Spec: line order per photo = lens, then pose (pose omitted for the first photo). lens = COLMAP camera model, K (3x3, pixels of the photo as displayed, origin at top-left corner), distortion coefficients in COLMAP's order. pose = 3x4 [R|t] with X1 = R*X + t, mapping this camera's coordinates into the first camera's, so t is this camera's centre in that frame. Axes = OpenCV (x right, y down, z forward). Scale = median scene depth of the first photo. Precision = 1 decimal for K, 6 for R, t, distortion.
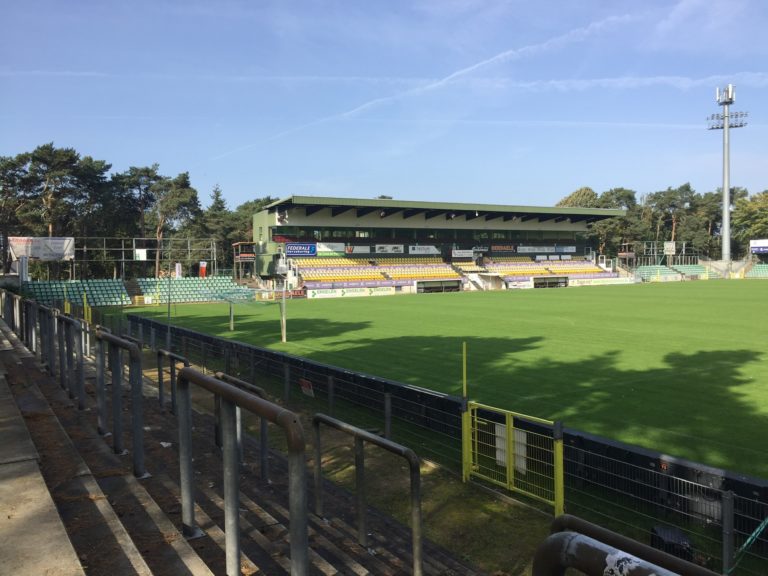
lens RADIAL K [[634.9, 0, 386.6], [0, 634.9, 289.8], [0, 0, 1]] dist [-0.006749, -0.010117]
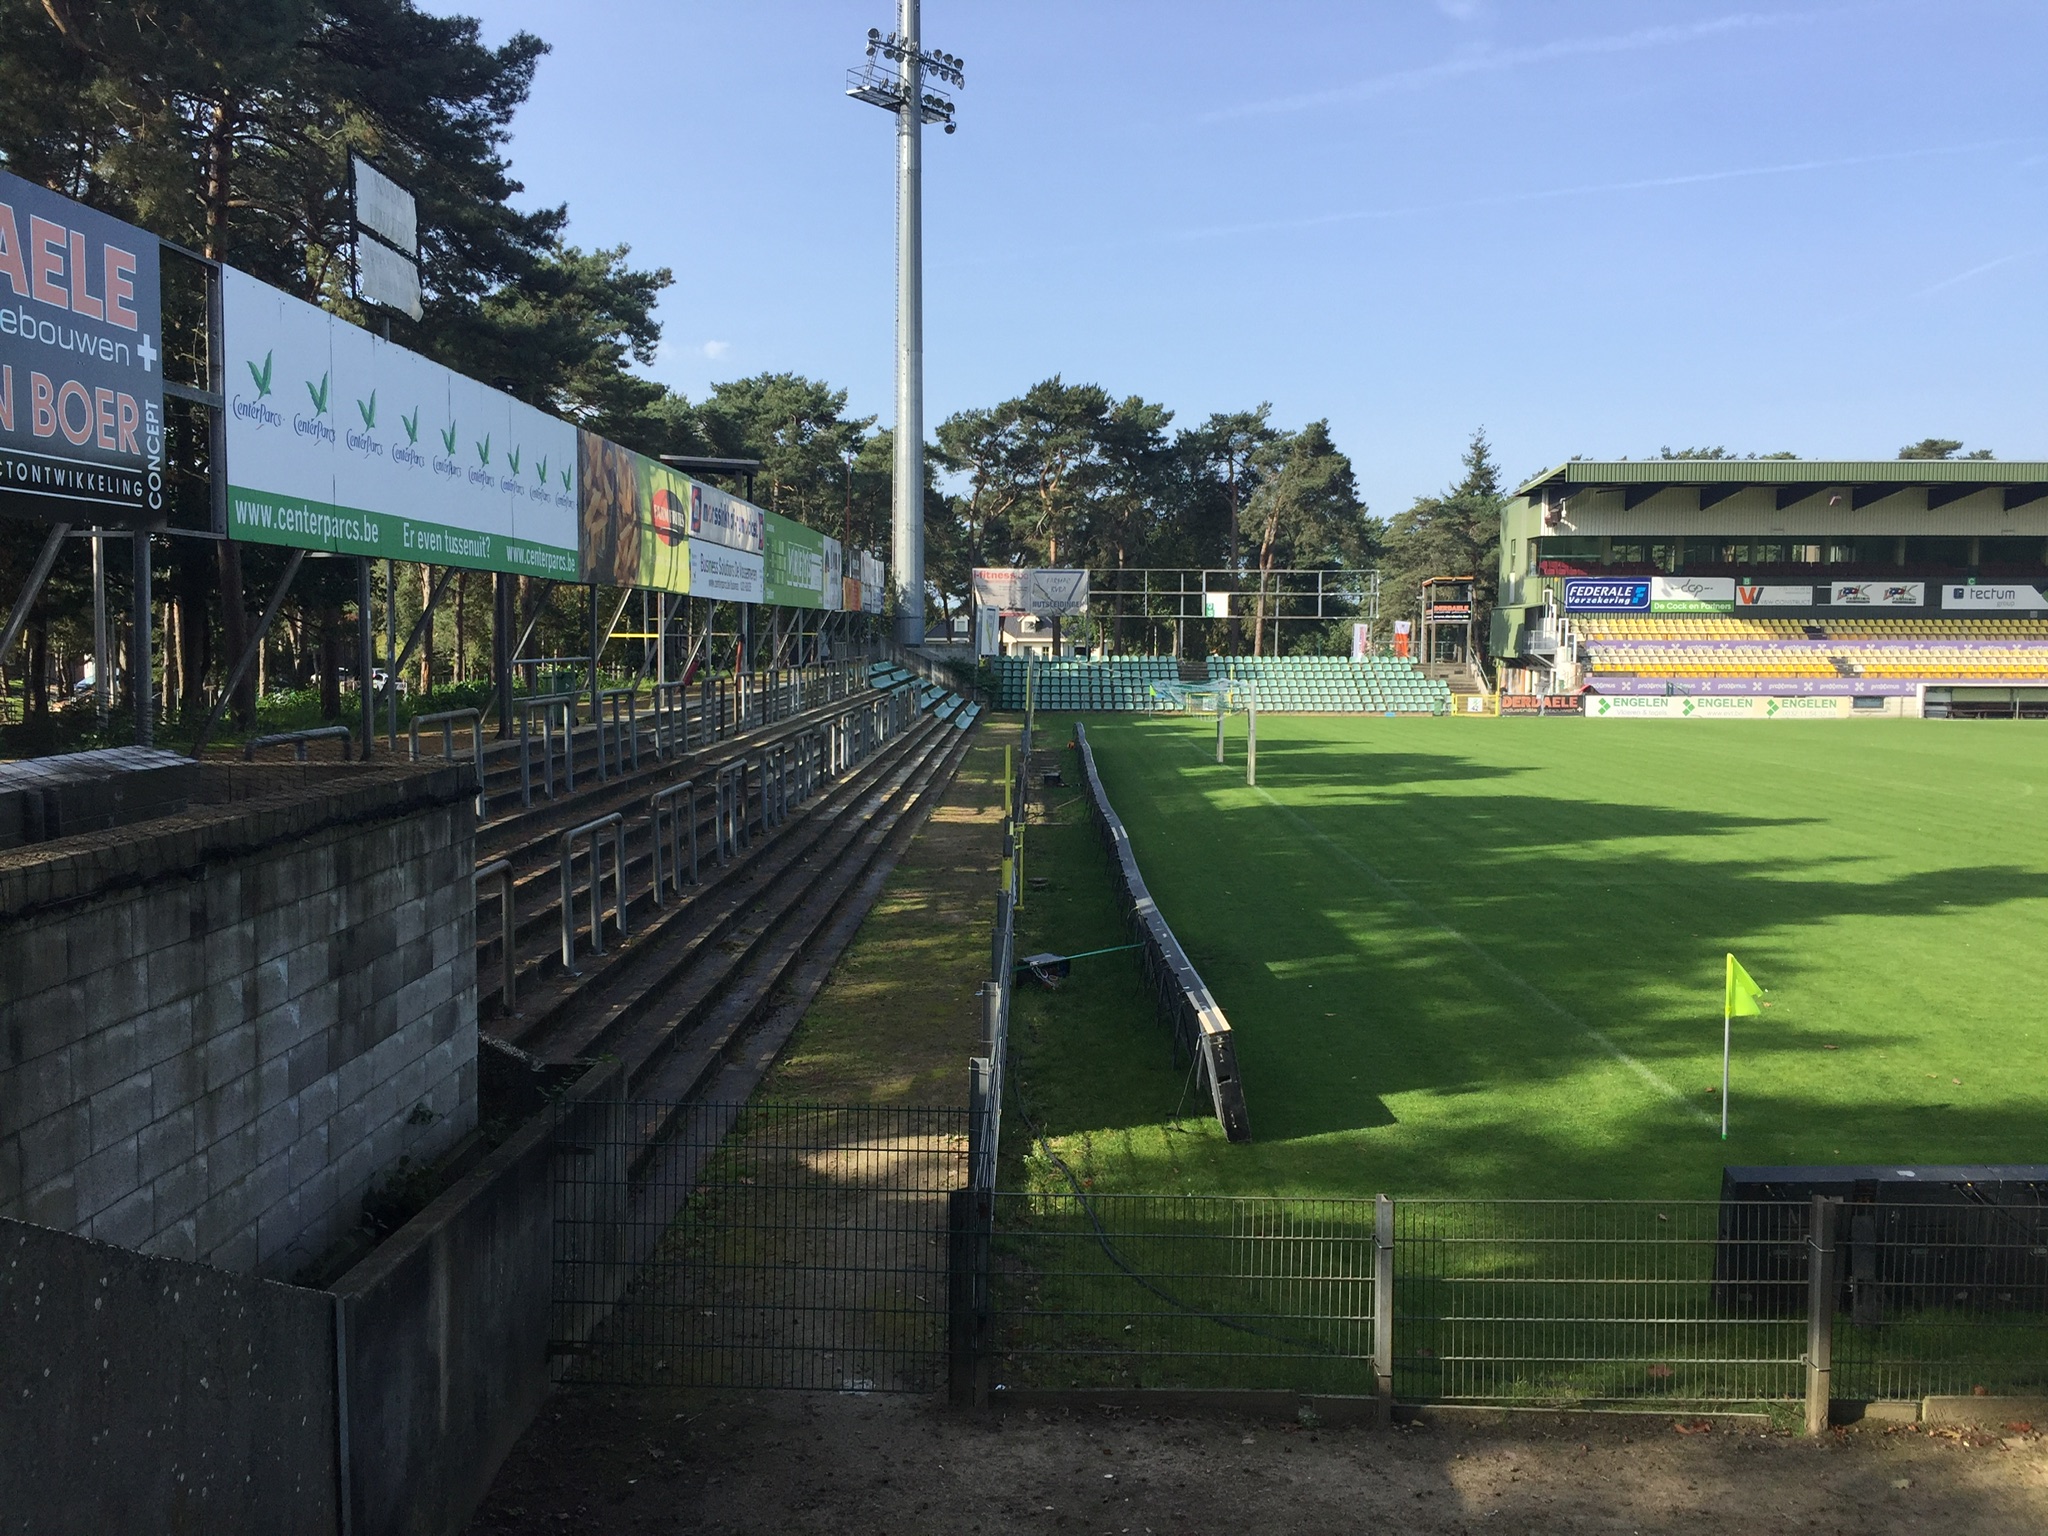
lens RADIAL K [[1693.1, 0, 1015.7], [0, 1693.1, 762.5], [0, 0, 1]] dist [-0.006749, -0.010117]
pose [[0.820837, 0.061974, -0.567790, 0.175533], [-0.038345, 0.997832, 0.053479, -0.000916], [0.569874, -0.022126, 0.821434, -0.090080]]
